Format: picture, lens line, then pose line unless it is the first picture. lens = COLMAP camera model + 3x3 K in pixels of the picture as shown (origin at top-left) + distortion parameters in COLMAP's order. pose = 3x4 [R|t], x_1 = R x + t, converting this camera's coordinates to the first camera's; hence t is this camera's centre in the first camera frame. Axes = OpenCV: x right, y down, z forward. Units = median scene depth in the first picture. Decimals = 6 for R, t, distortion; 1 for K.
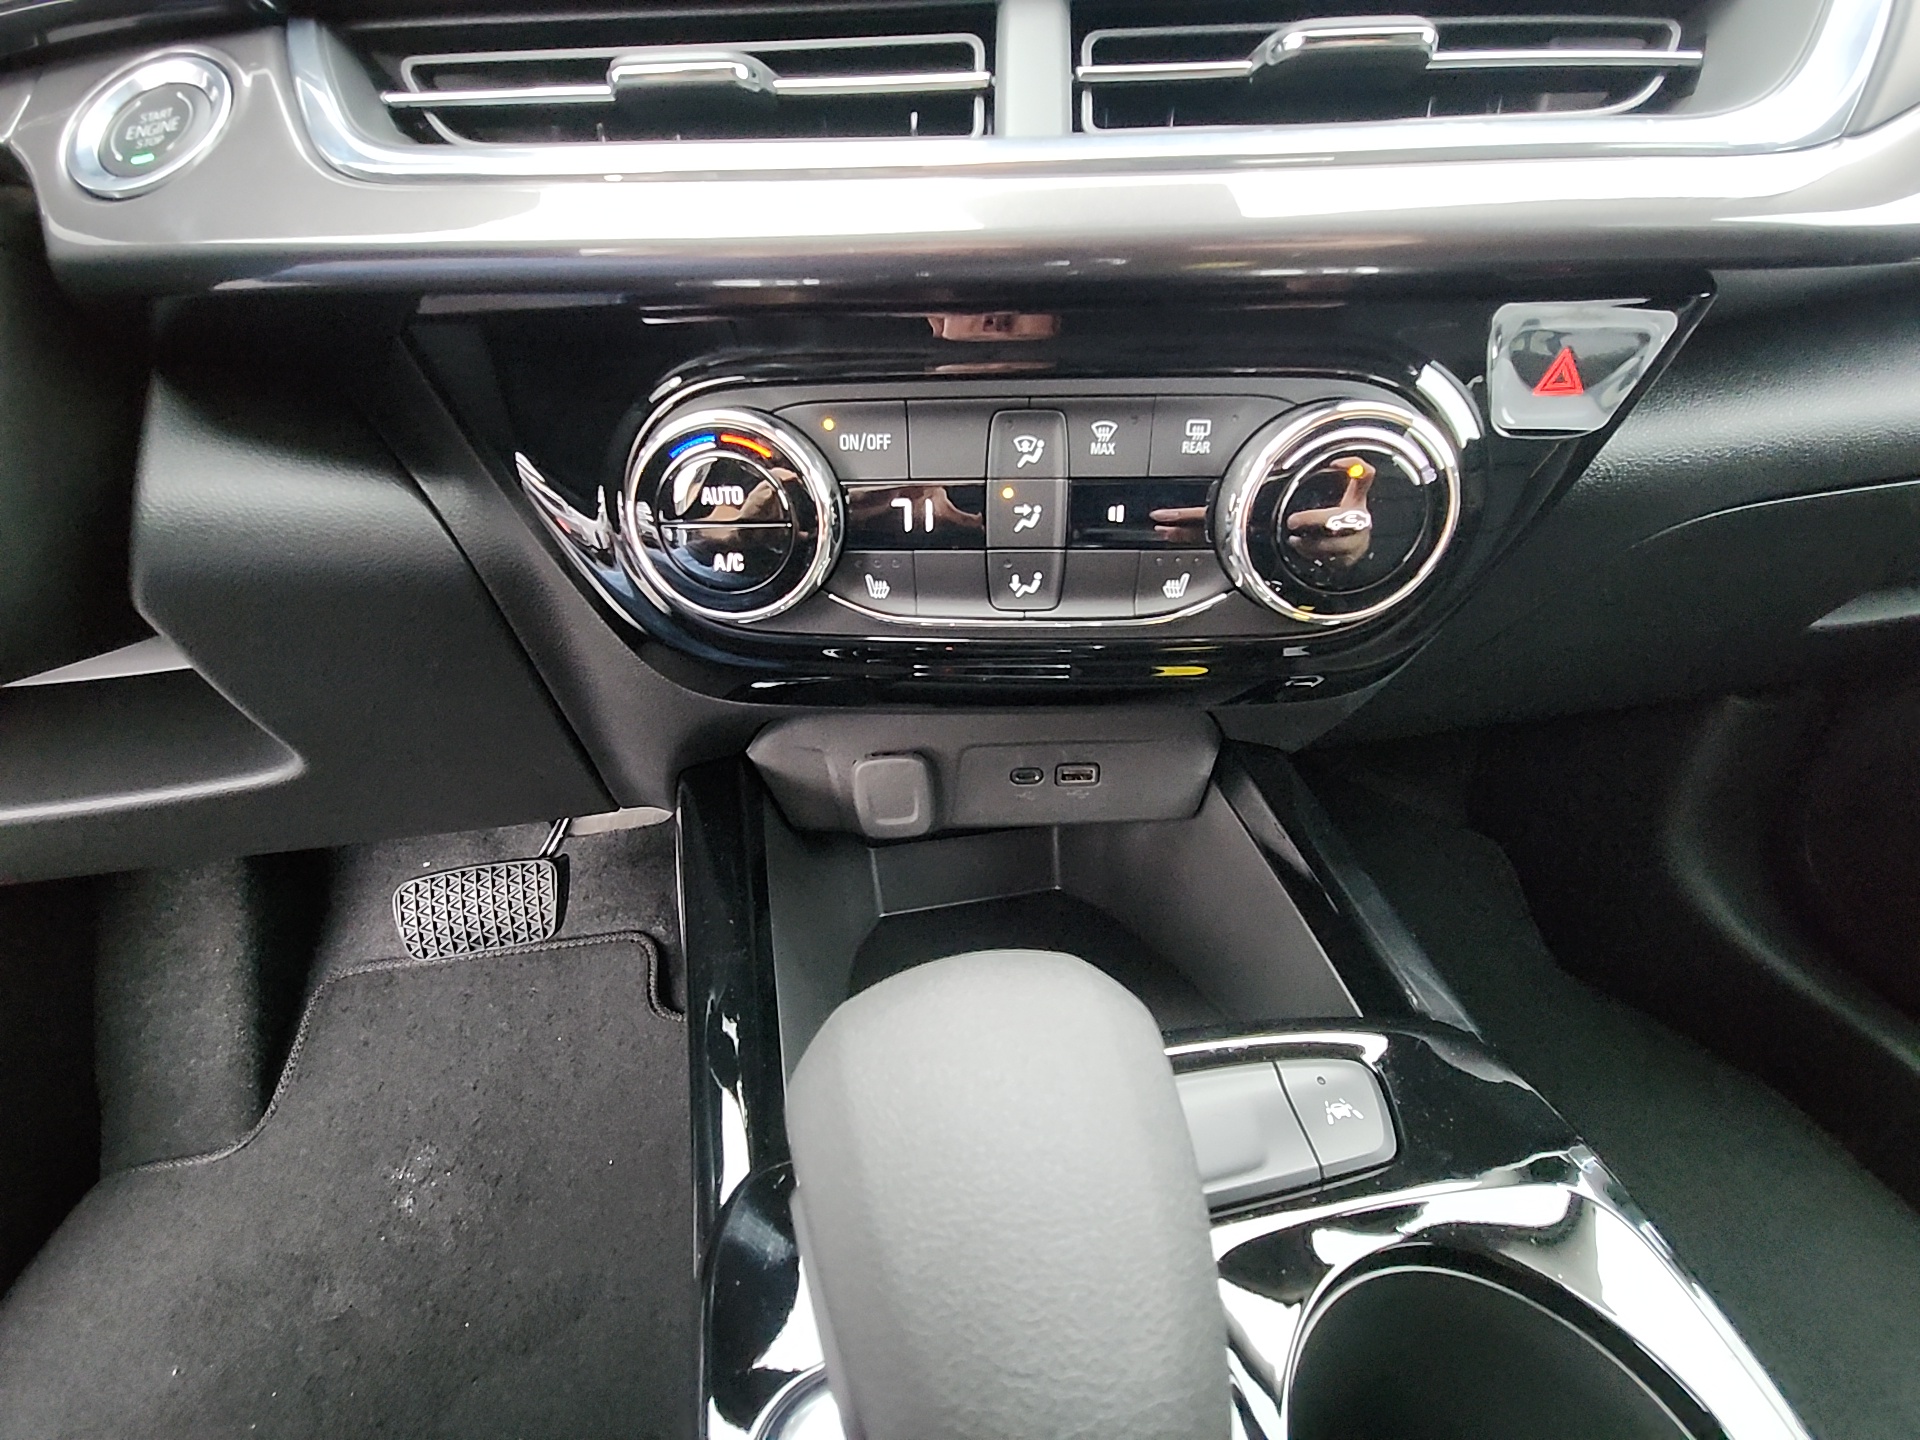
lens RADIAL K [[772.8, 0, 951.1], [0, 772.8, 704.1], [0, 0, 1]] dist [0.019482, -0.012428]
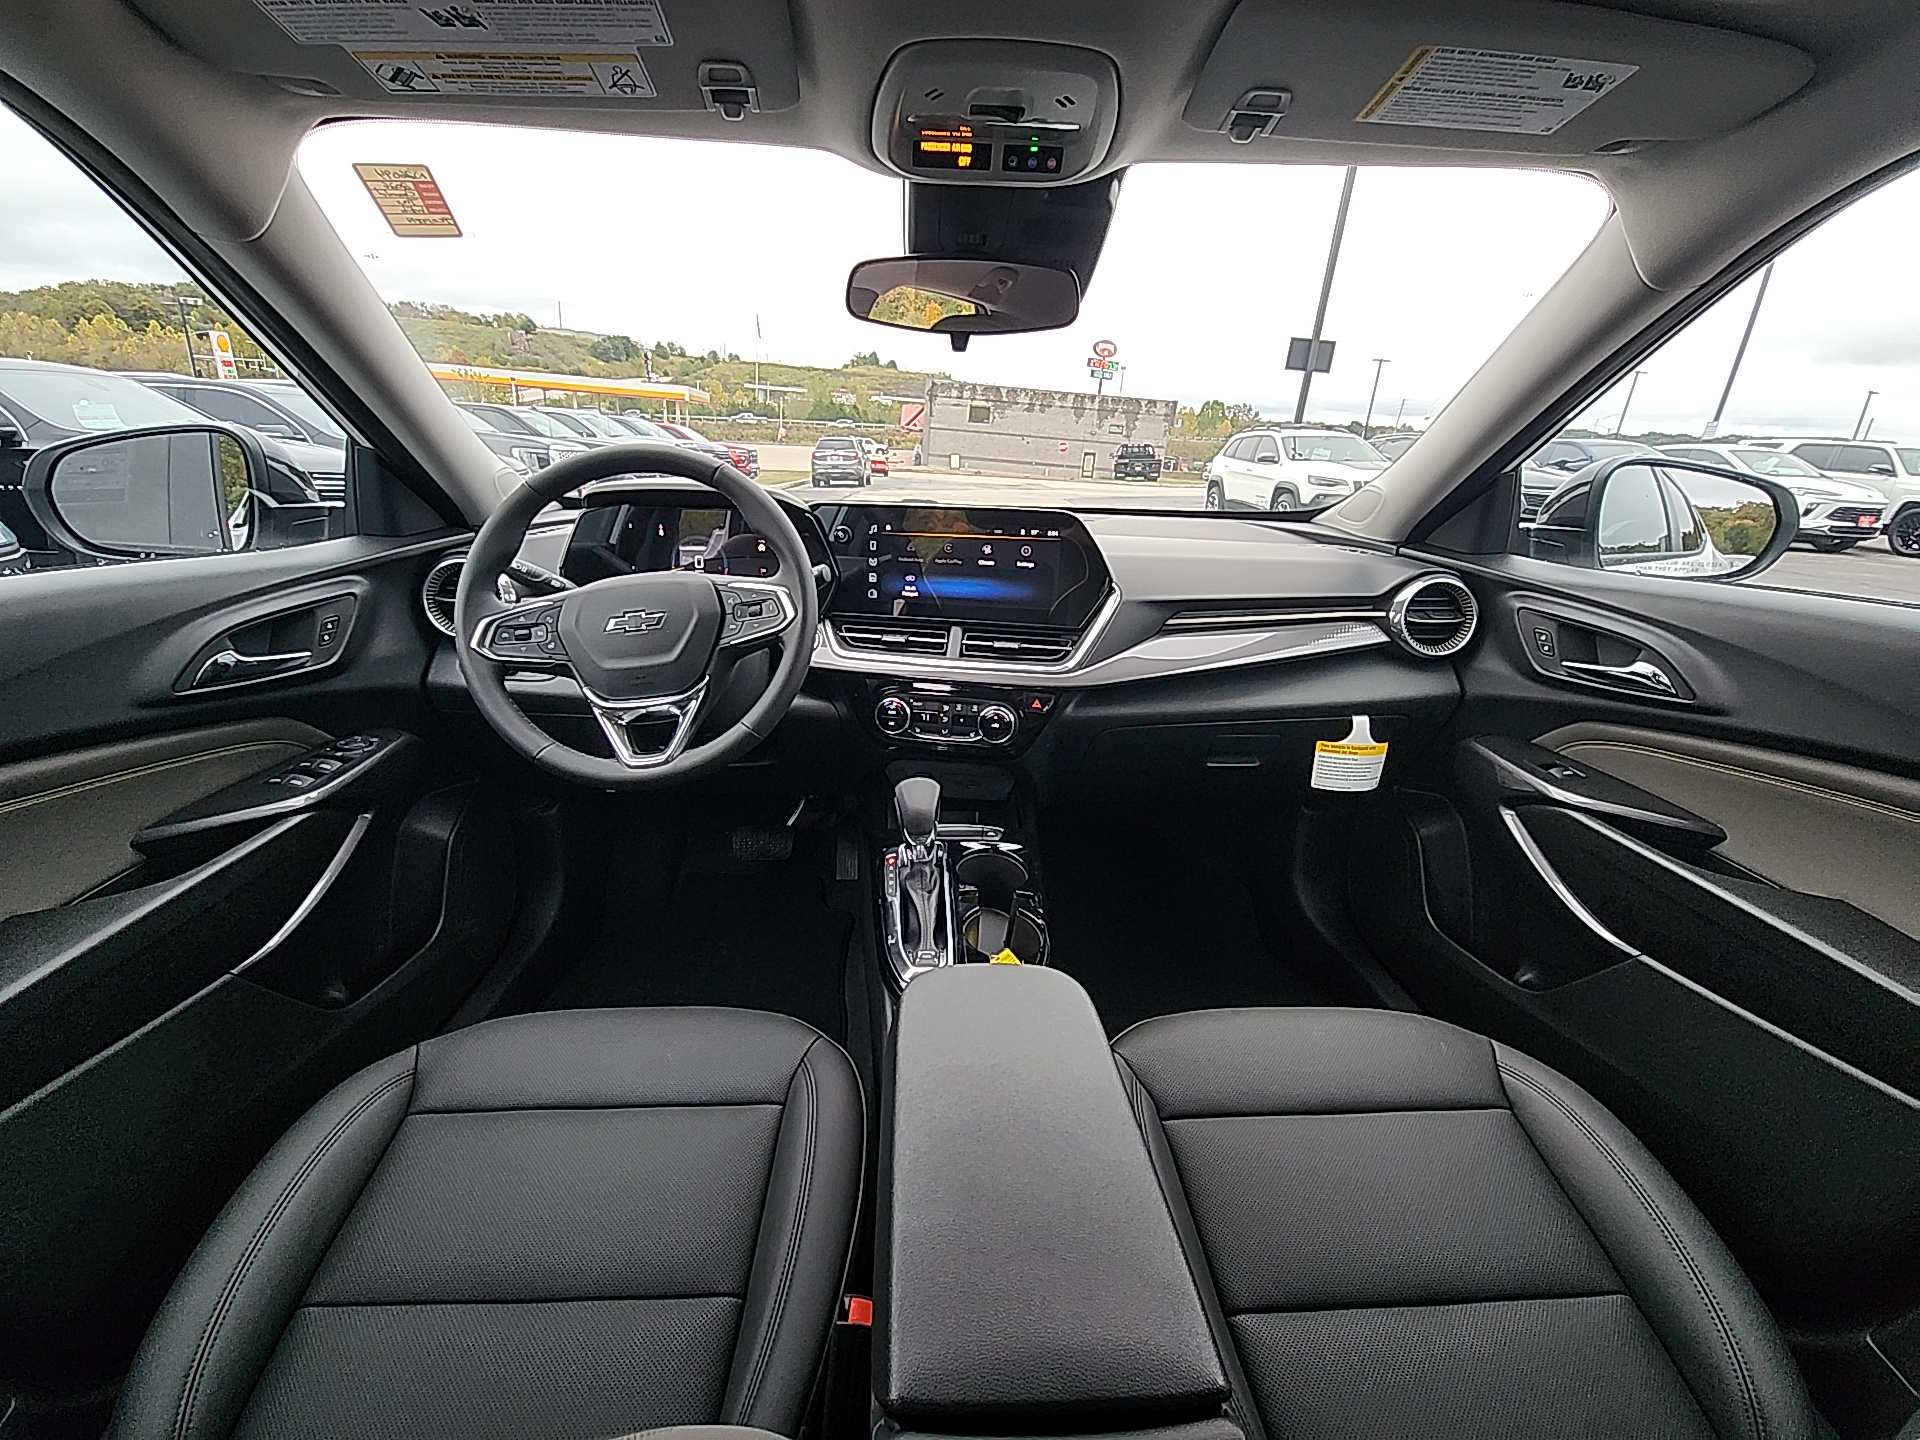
lens RADIAL K [[776.3, 0, 951.3], [0, 776.3, 704.6], [0, 0, 1]] dist [0.013981, -0.011192]
pose [[0.984650, 0.084307, -0.152827, 0.956772], [-0.112832, 0.975507, -0.188826, 0.669409], [0.133164, 0.203171, 0.970046, -4.253389]]
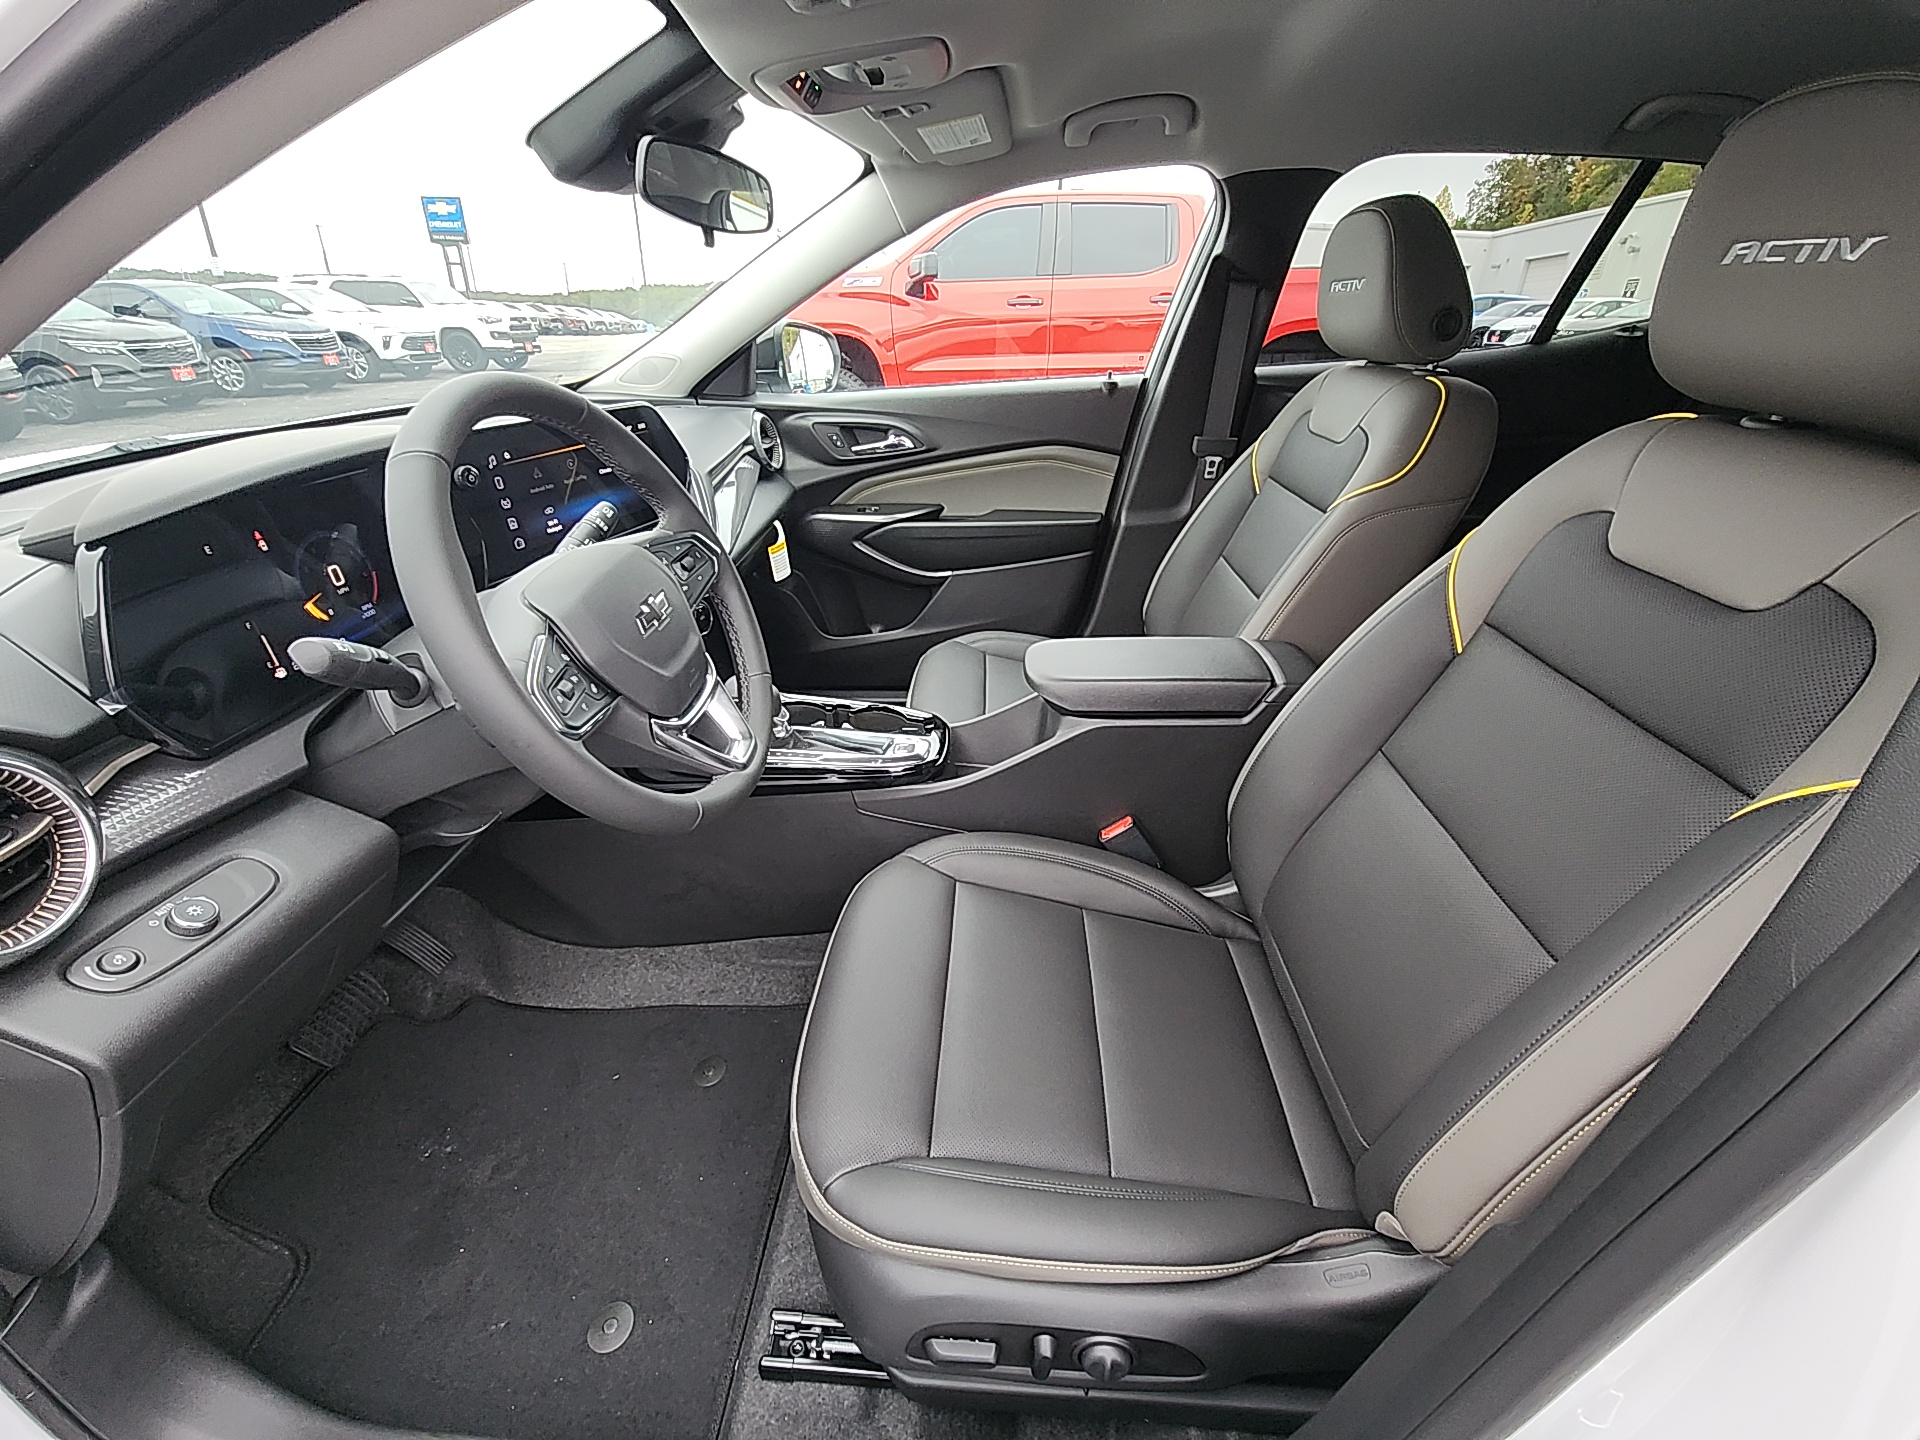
lens RADIAL K [[772.8, 0, 951.1], [0, 772.8, 704.1], [0, 0, 1]] dist [0.019482, -0.012428]
pose [[0.280556, -0.433804, 0.856214, -4.034248], [0.473625, 0.838445, 0.269609, -0.357027], [-0.834846, 0.329884, 0.440692, -2.792387]]
